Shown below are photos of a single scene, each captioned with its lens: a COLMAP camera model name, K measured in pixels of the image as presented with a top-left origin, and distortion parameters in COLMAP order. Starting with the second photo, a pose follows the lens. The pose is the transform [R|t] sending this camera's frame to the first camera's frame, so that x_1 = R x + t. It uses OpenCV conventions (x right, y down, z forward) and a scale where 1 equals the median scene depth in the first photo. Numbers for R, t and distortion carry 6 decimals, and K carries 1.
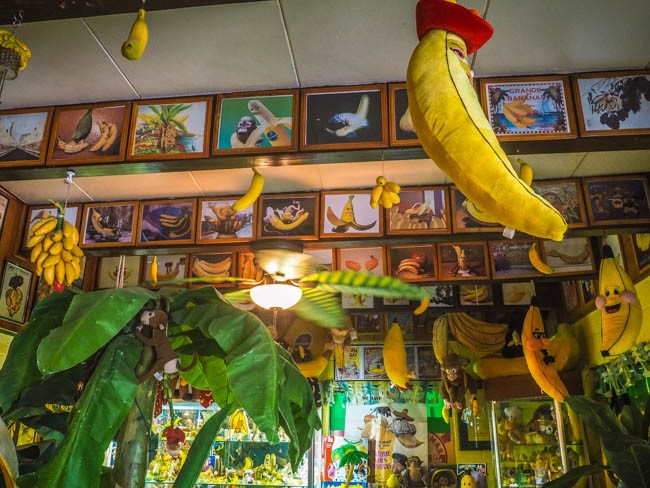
lens RADIAL K [[545.7, 0, 323.3], [0, 545.7, 244.0], [0, 0, 1]] dist [-0.048905, 0.010064]
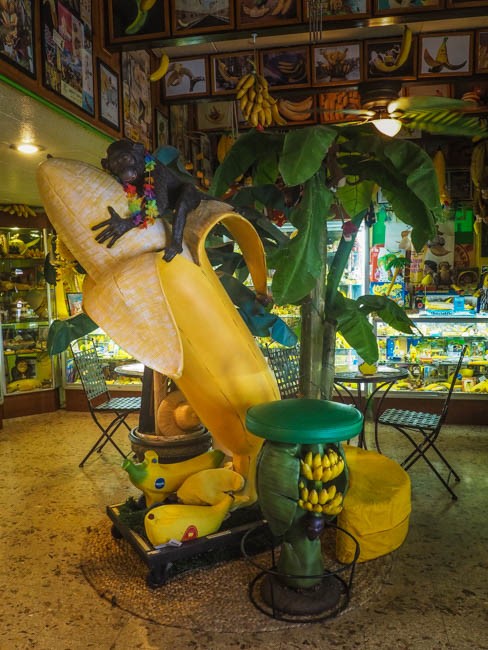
lens RADIAL K [[545.7, 0, 245.7], [0, 545.7, 328.3], [0, 0, 1]] dist [-0.048905, 0.010064]
pose [[0.996993, -0.017649, -0.075454, -0.291772], [0.048256, 0.903273, 0.426345, -0.034557], [0.060631, -0.428704, 0.901408, -0.324268]]
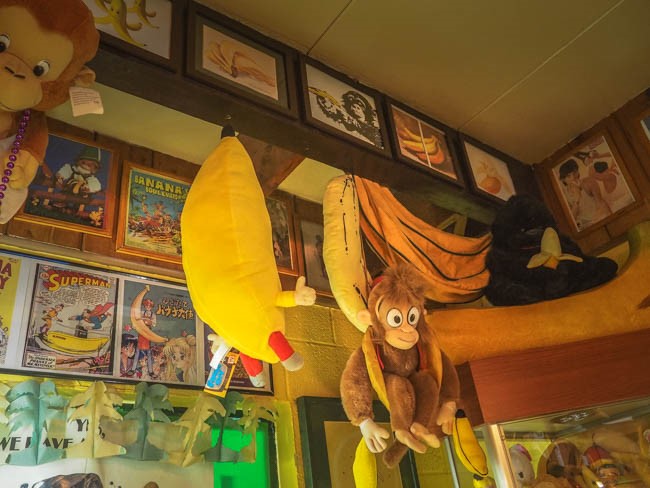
lens RADIAL K [[545.7, 0, 324.0], [0, 545.7, 246.0], [0, 0, 1]] dist [-0.048905, 0.010064]
pose [[0.734047, 0.259229, 0.627675, 0.007316], [-0.106808, 0.956843, -0.270266, 0.421233], [-0.670647, 0.131347, 0.730055, 1.197334]]
